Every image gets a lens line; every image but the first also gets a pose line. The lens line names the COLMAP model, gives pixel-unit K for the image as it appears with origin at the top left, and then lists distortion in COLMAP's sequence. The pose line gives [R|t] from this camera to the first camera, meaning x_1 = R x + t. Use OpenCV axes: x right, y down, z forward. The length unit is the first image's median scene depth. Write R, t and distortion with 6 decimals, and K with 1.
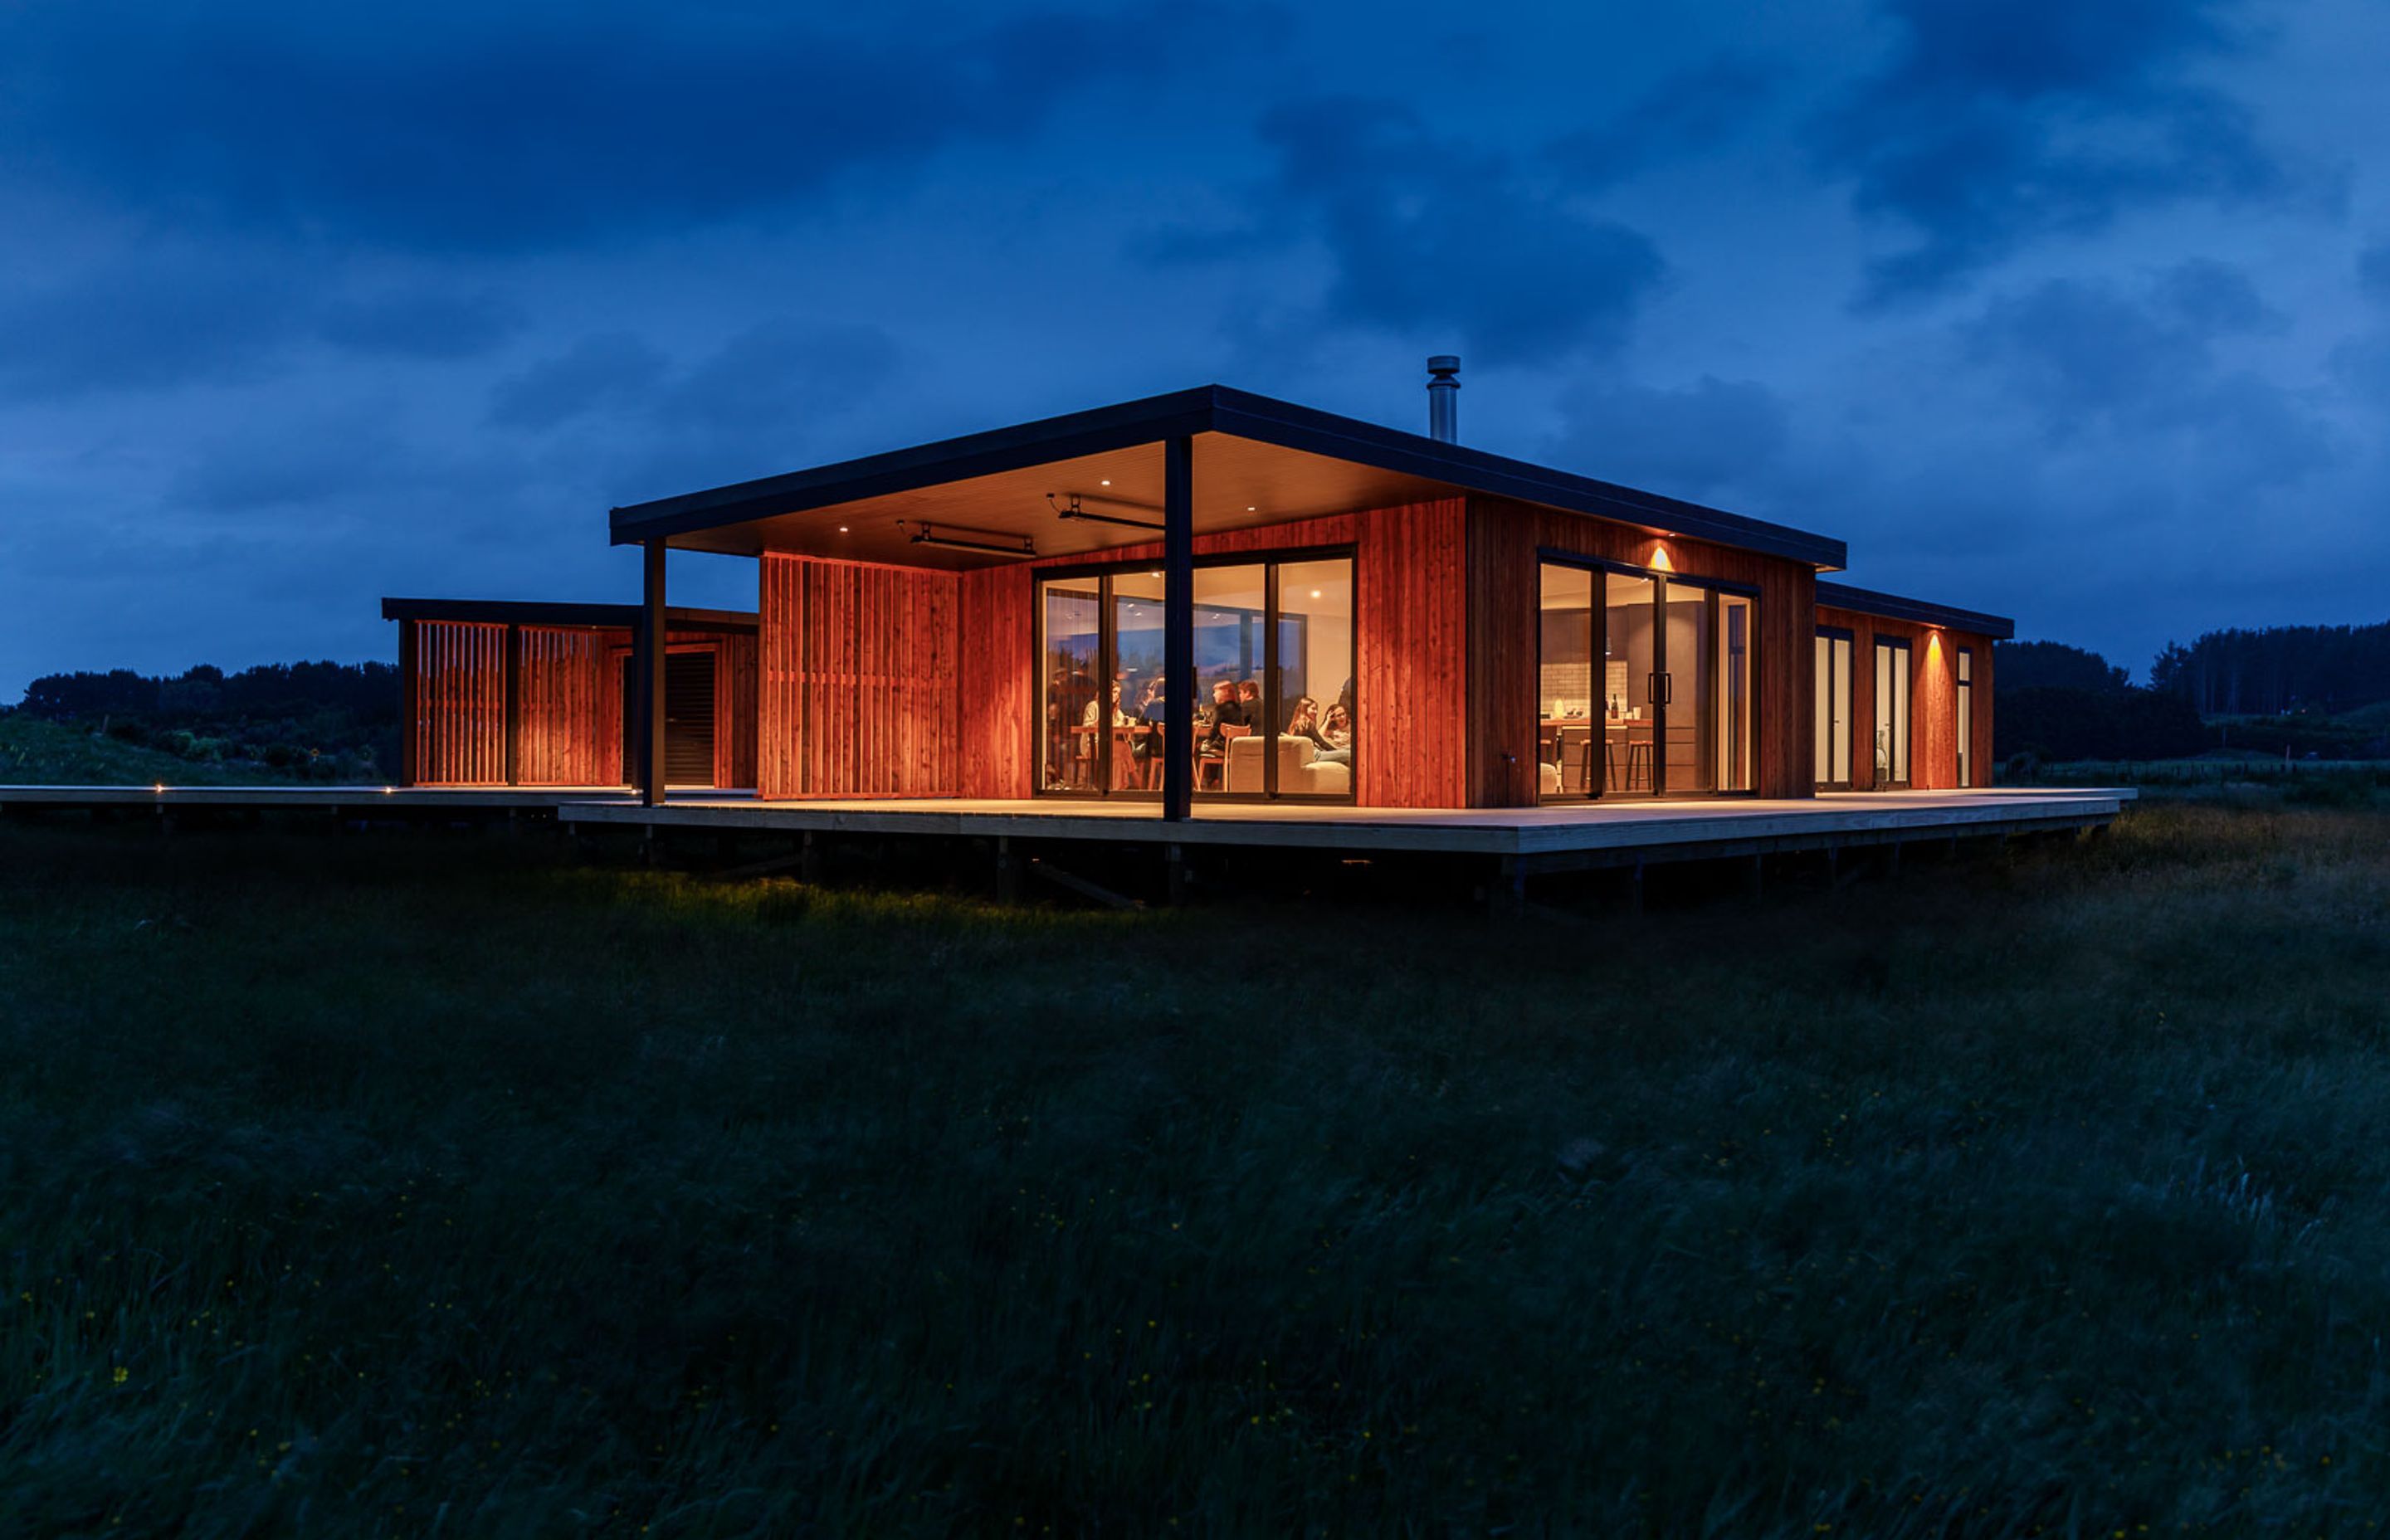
lens RADIAL K [[1967.7, 0, 1197.5], [0, 1967.7, 766.4], [0, 0, 1]] dist [-0.019254, -0.013246]
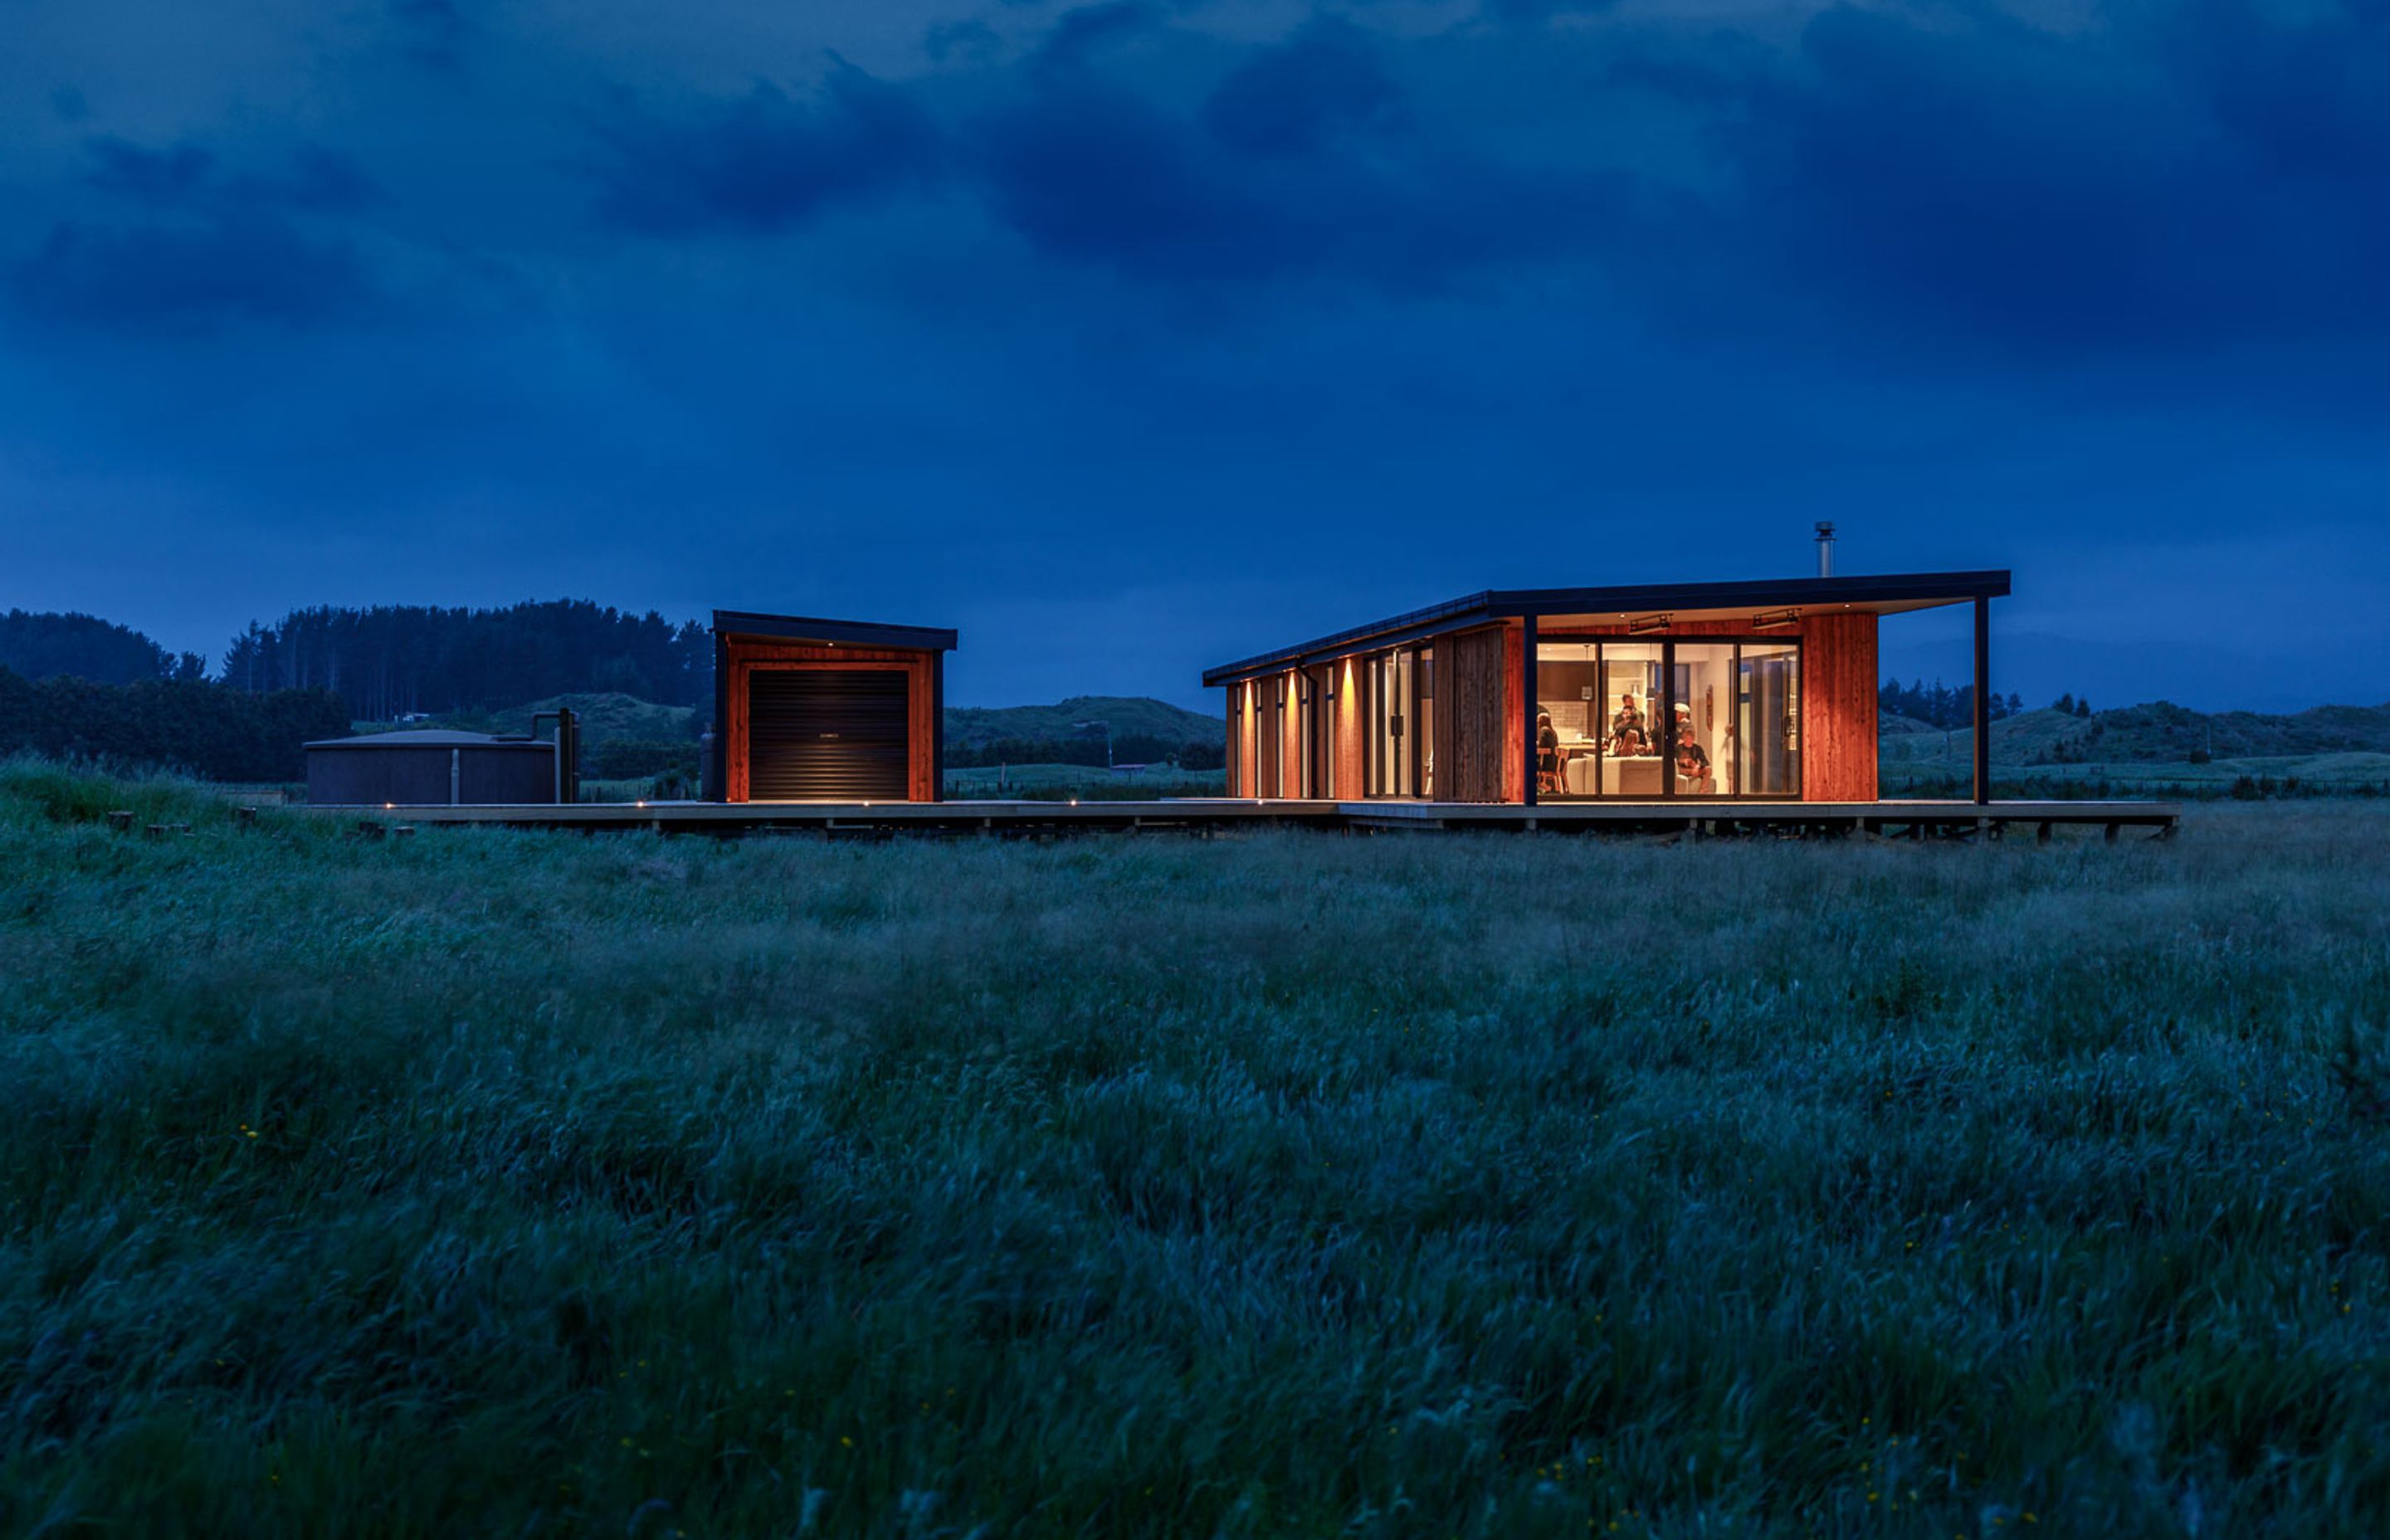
lens RADIAL K [[2797.3, 0, 1185.6], [0, 2797.3, 769.4], [0, 0, 1]] dist [-0.028992, 0.000000]
pose [[0.692213, -0.000211, 0.721693, -1.617313], [0.004827, 0.999979, -0.004338, 0.001315], [-0.721677, 0.006486, 0.692199, -0.173139]]
